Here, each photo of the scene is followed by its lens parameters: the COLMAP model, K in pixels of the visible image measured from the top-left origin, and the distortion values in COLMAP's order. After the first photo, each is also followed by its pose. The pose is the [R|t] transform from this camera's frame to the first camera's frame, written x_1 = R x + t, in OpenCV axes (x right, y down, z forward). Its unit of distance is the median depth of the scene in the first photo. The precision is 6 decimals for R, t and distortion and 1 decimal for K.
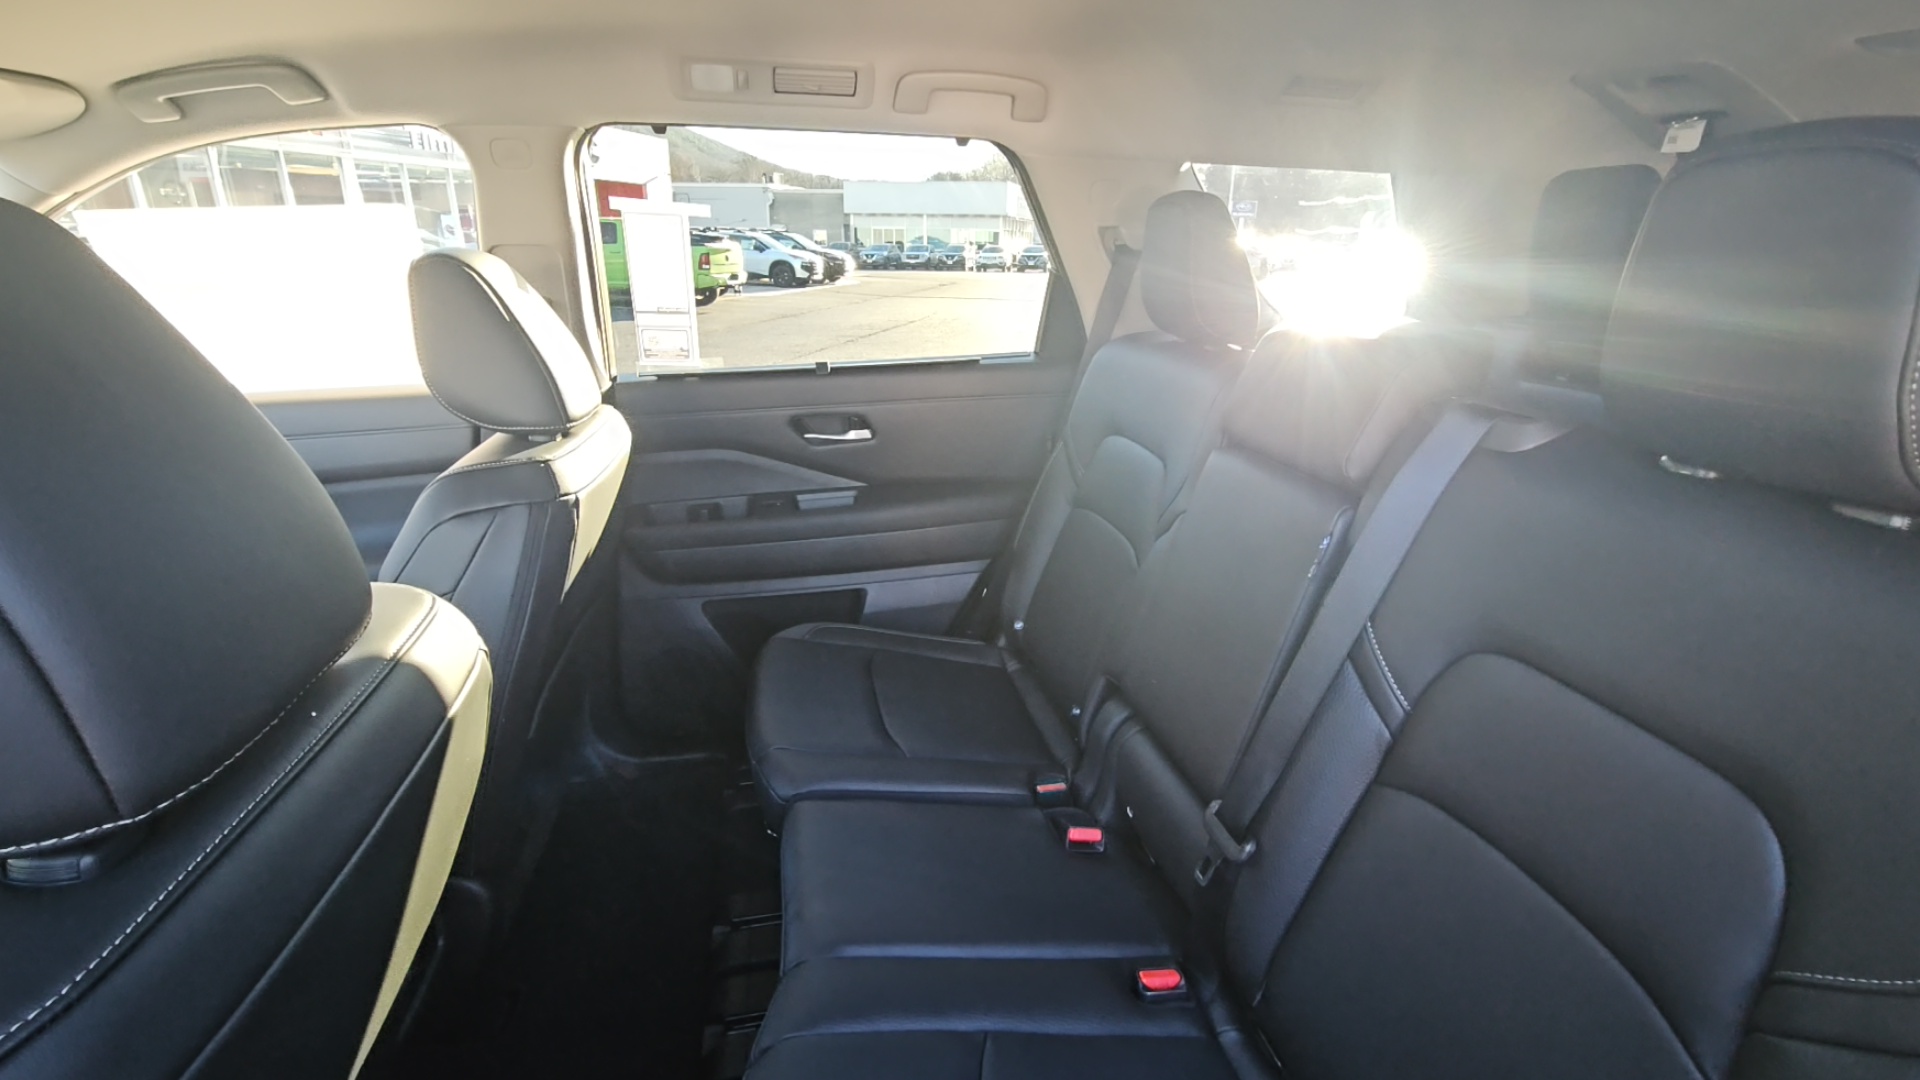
lens RADIAL K [[839.6, 0, 956.0], [0, 839.6, 542.4], [0, 0, 1]] dist [0.002483, -0.004357]
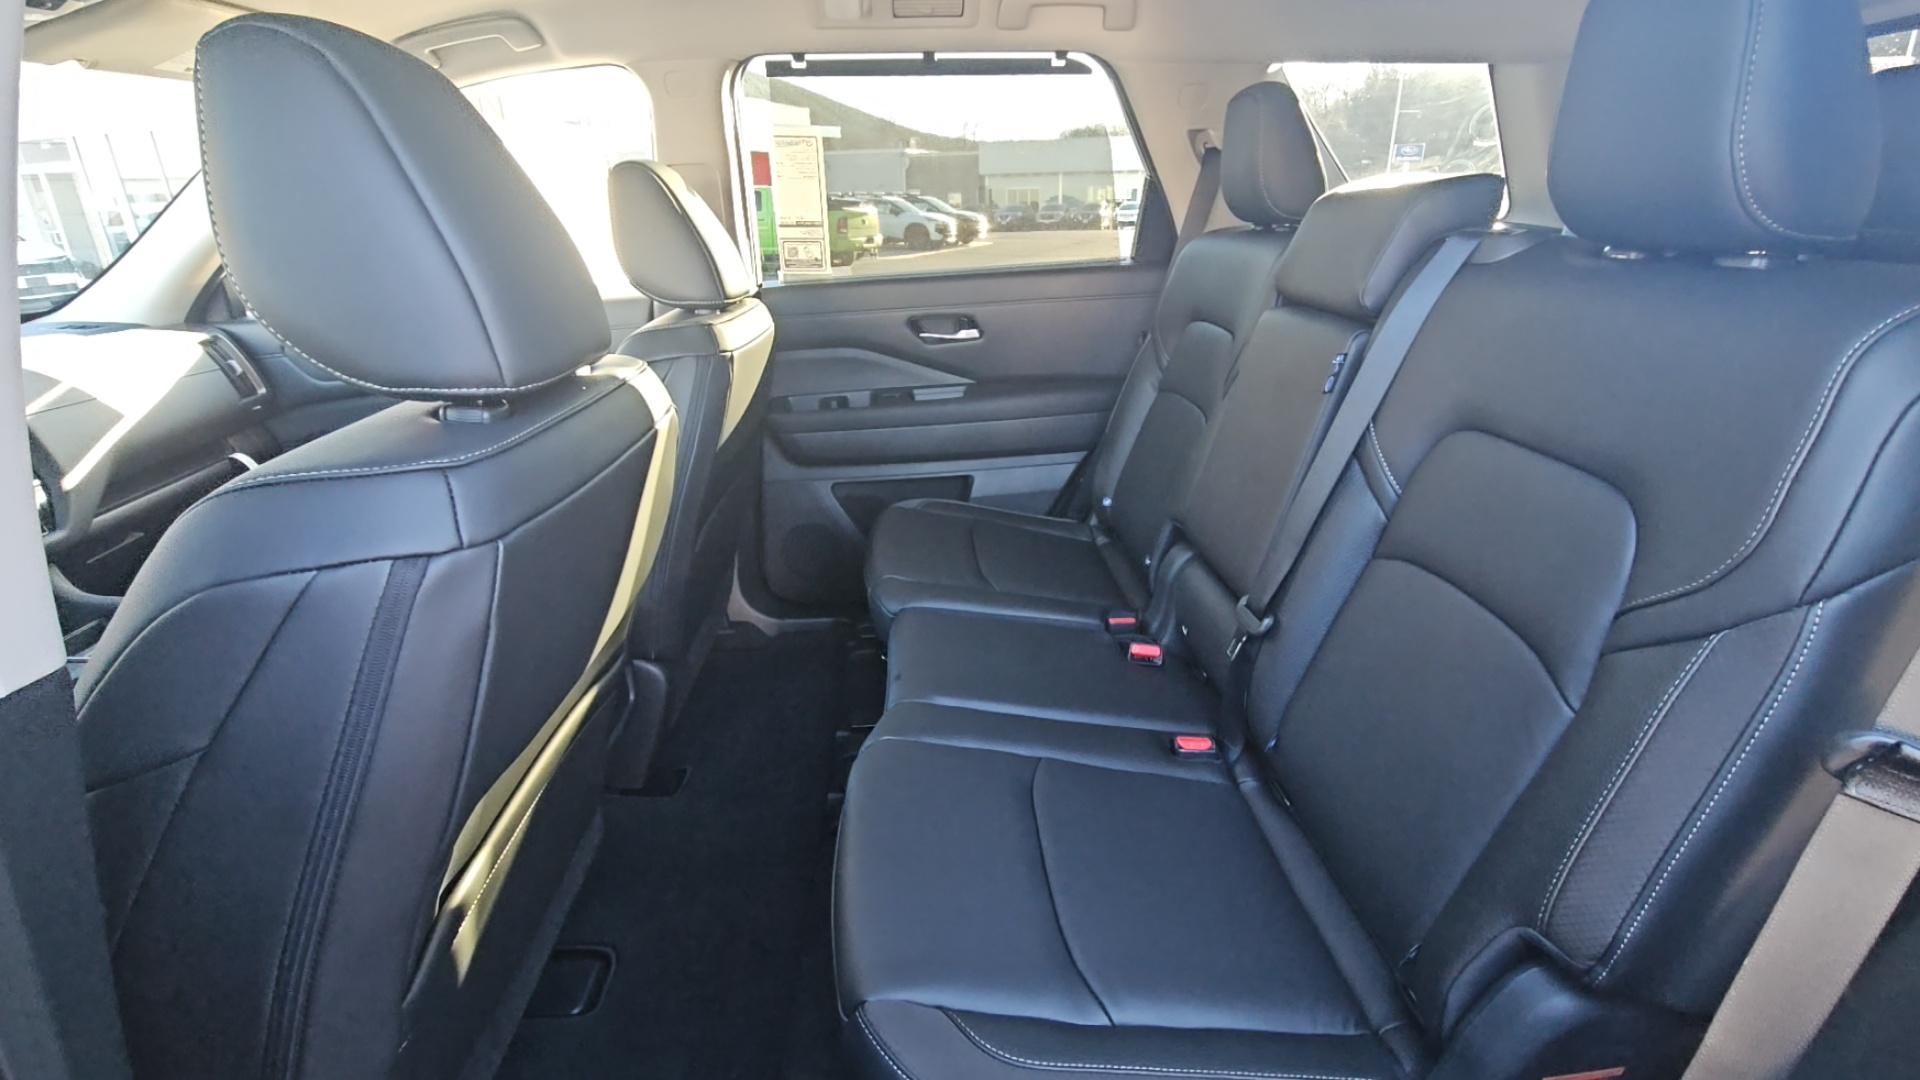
lens RADIAL K [[840.8, 0, 960.9], [0, 840.8, 543.7], [0, 0, 1]] dist [0.003951, -0.006150]
pose [[0.988838, 0.021976, -0.147366, 0.047083], [-0.016149, 0.999044, 0.040620, 0.107229], [0.148118, -0.037787, 0.988248, -0.123182]]
